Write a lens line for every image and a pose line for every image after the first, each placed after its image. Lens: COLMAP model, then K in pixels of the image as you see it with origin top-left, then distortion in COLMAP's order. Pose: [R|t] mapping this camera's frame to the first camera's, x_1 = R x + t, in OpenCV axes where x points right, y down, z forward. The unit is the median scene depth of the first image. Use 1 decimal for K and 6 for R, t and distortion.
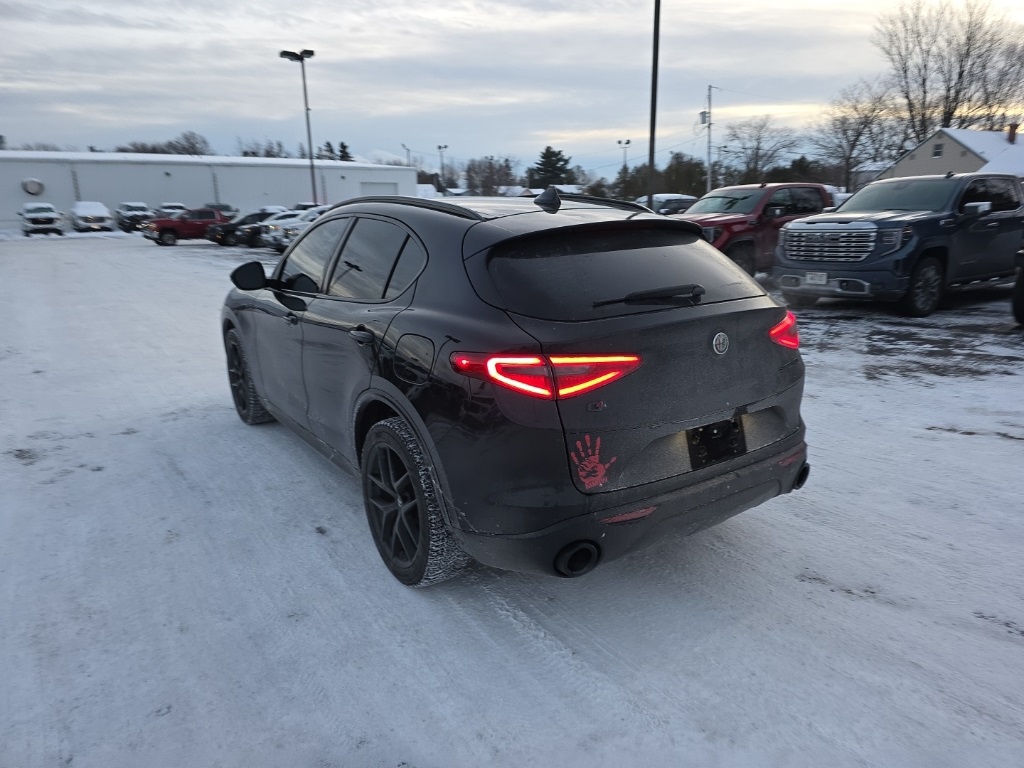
lens RADIAL K [[685.7, 0, 523.7], [0, 685.7, 387.1], [0, 0, 1]] dist [0.054110, -0.045990]
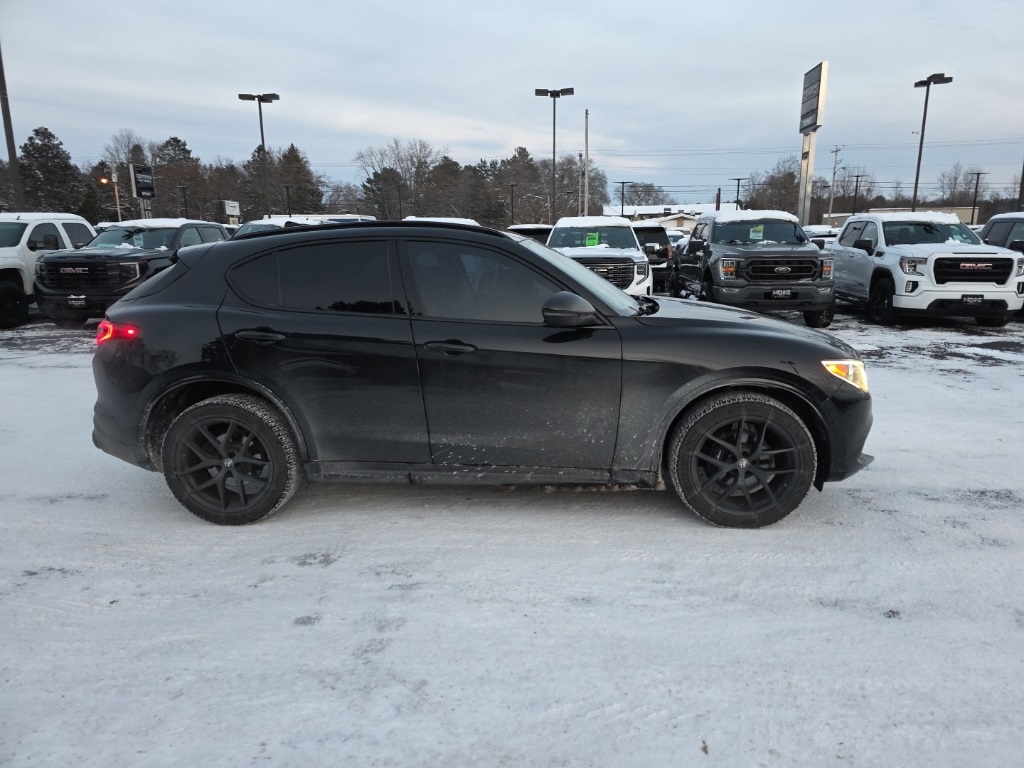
lens RADIAL K [[685.7, 0, 523.7], [0, 685.7, 387.1], [0, 0, 1]] dist [0.054110, -0.045990]
pose [[-0.634192, 0.185664, -0.750553, 0.507565], [-0.179178, 0.909022, 0.376263, -0.353992], [0.752128, 0.373105, -0.543228, 1.340171]]
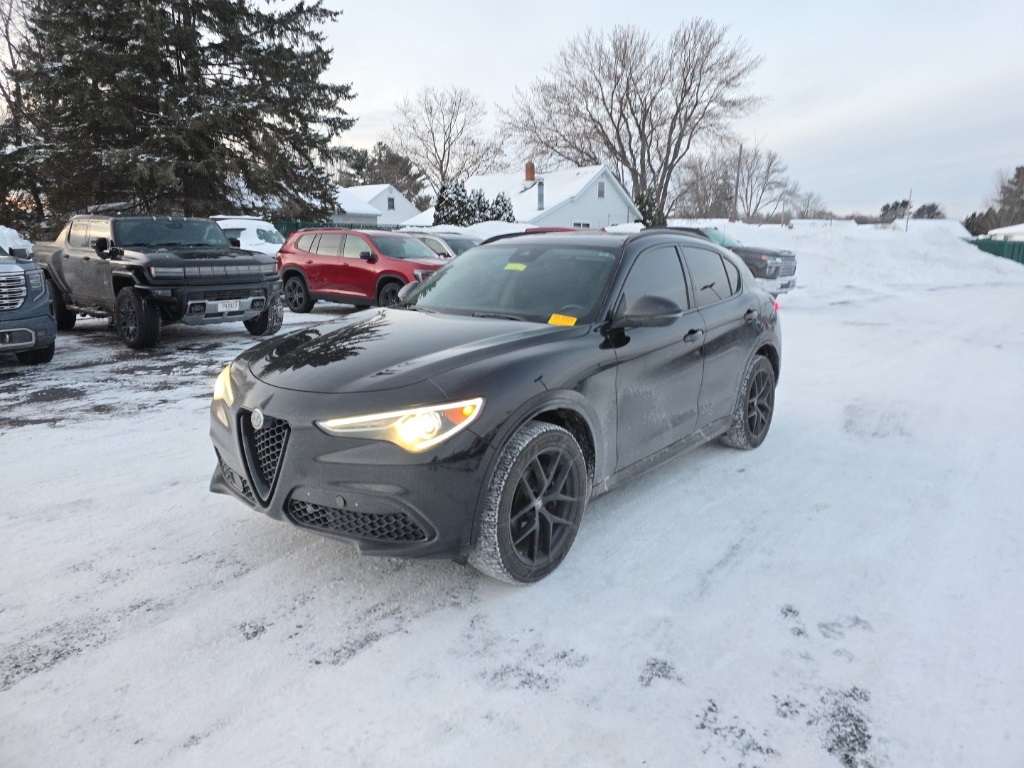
lens RADIAL K [[678.0, 0, 533.4], [0, 678.0, 385.7], [0, 0, 1]] dist [0.062874, -0.045855]
pose [[-0.311067, -0.172946, 0.934520, -0.928357], [0.242427, 0.936336, 0.253977, -0.261517], [-0.918949, 0.305557, -0.249336, 1.101312]]
